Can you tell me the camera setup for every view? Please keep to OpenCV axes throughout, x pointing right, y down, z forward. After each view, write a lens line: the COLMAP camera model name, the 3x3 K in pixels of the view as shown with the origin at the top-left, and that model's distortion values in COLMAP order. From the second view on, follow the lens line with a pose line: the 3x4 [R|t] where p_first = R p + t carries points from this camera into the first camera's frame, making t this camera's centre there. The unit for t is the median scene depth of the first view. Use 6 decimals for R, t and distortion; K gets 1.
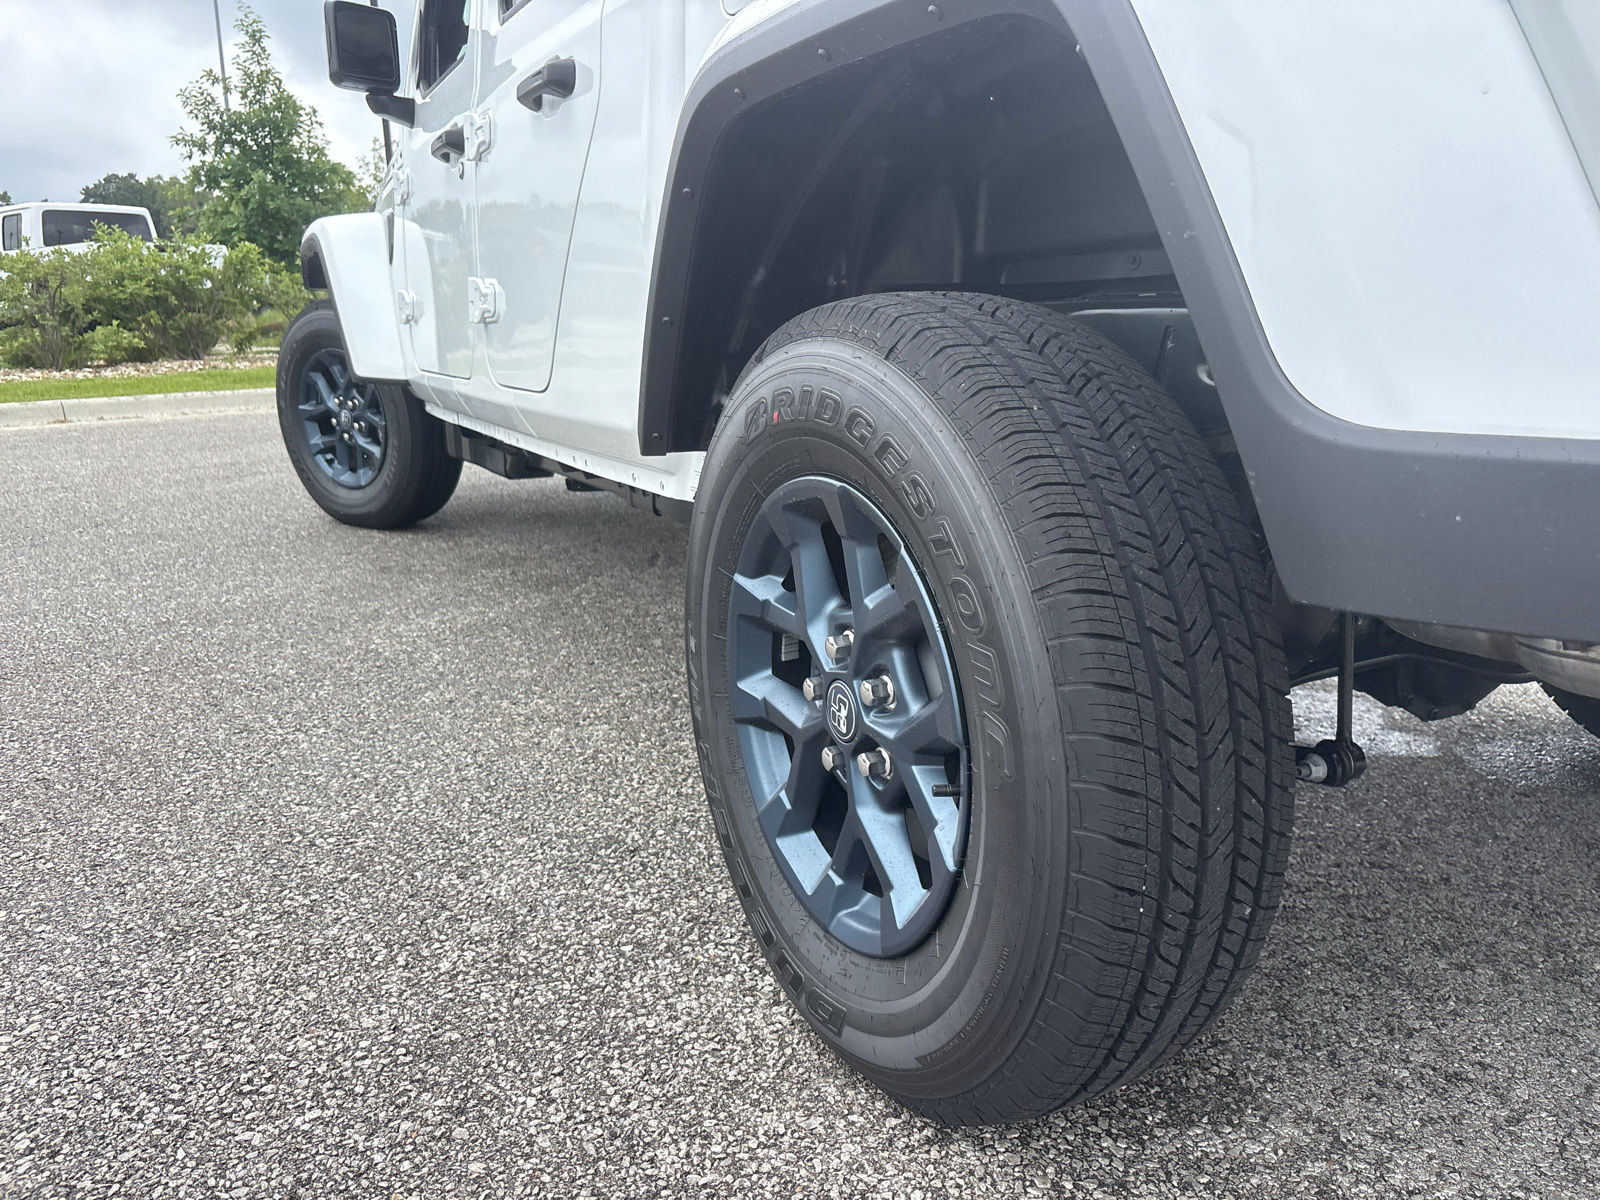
lens RADIAL K [[1209.0, 0, 774.4], [0, 1209.0, 597.2], [0, 0, 1]] dist [0.078473, -0.112461]
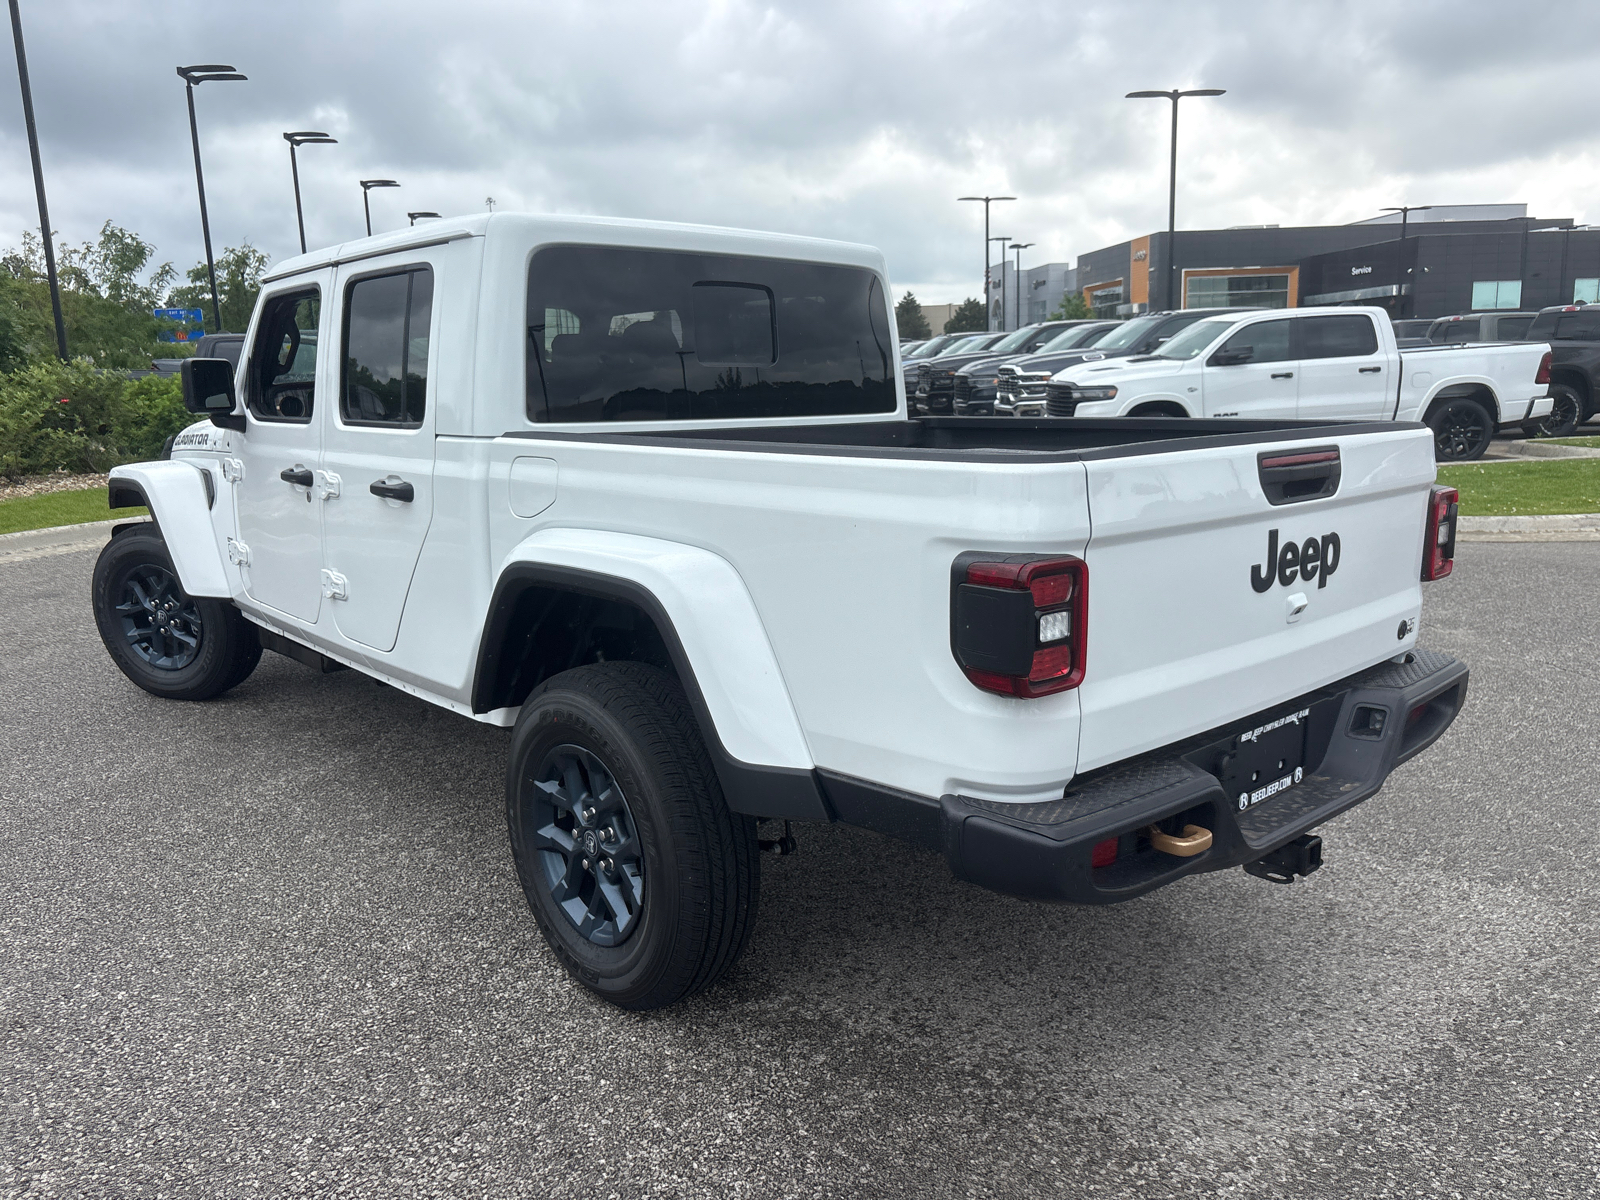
lens RADIAL K [[1206.1, 0, 783.1], [0, 1206.1, 612.7], [0, 0, 1]] dist [0.012479, -0.000808]
pose [[0.965679, -0.051692, 0.254542, -0.143579], [0.060847, 0.997748, -0.028222, -0.240563], [-0.252510, 0.042742, 0.966650, -1.252887]]
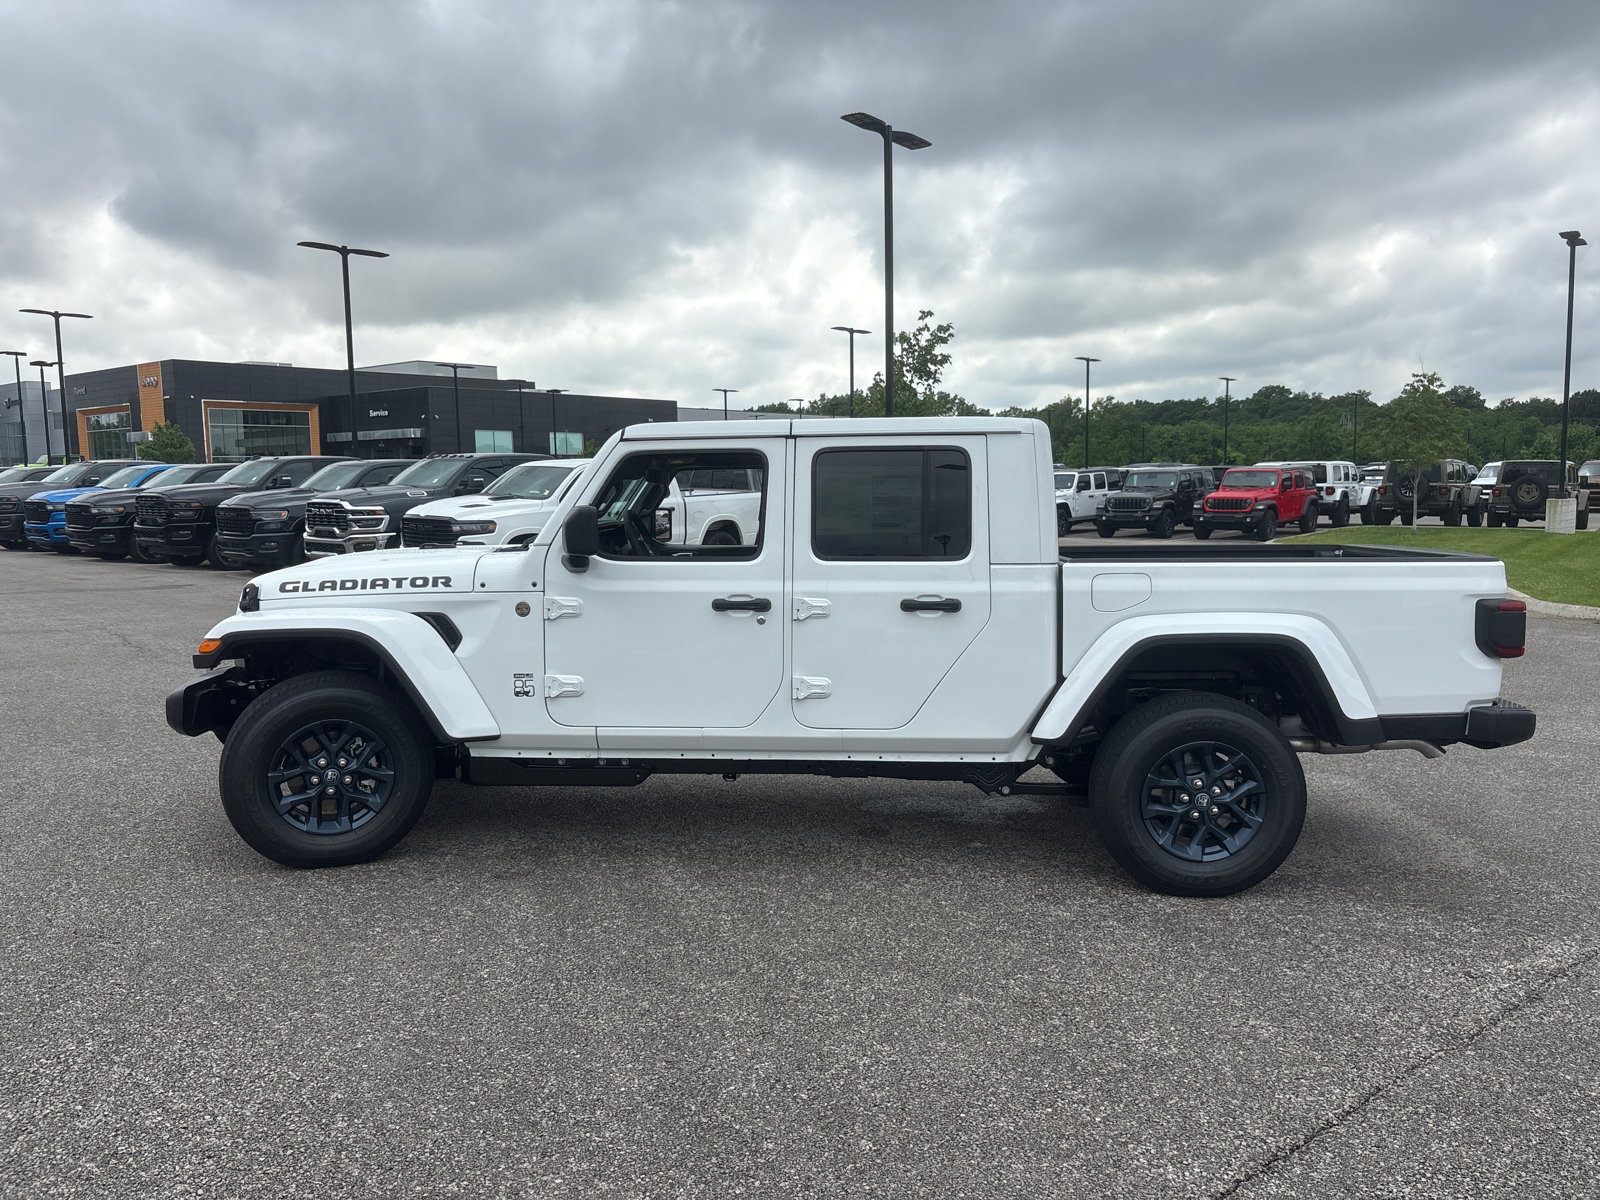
lens RADIAL K [[1192.5, 0, 795.6], [0, 1192.5, 596.7], [0, 0, 1]] dist [0.016925, -0.001899]
pose [[0.503220, -0.058660, 0.862165, -3.393556], [0.189211, 0.980964, -0.043694, -0.561867], [-0.843190, 0.185119, 0.504740, -0.030971]]
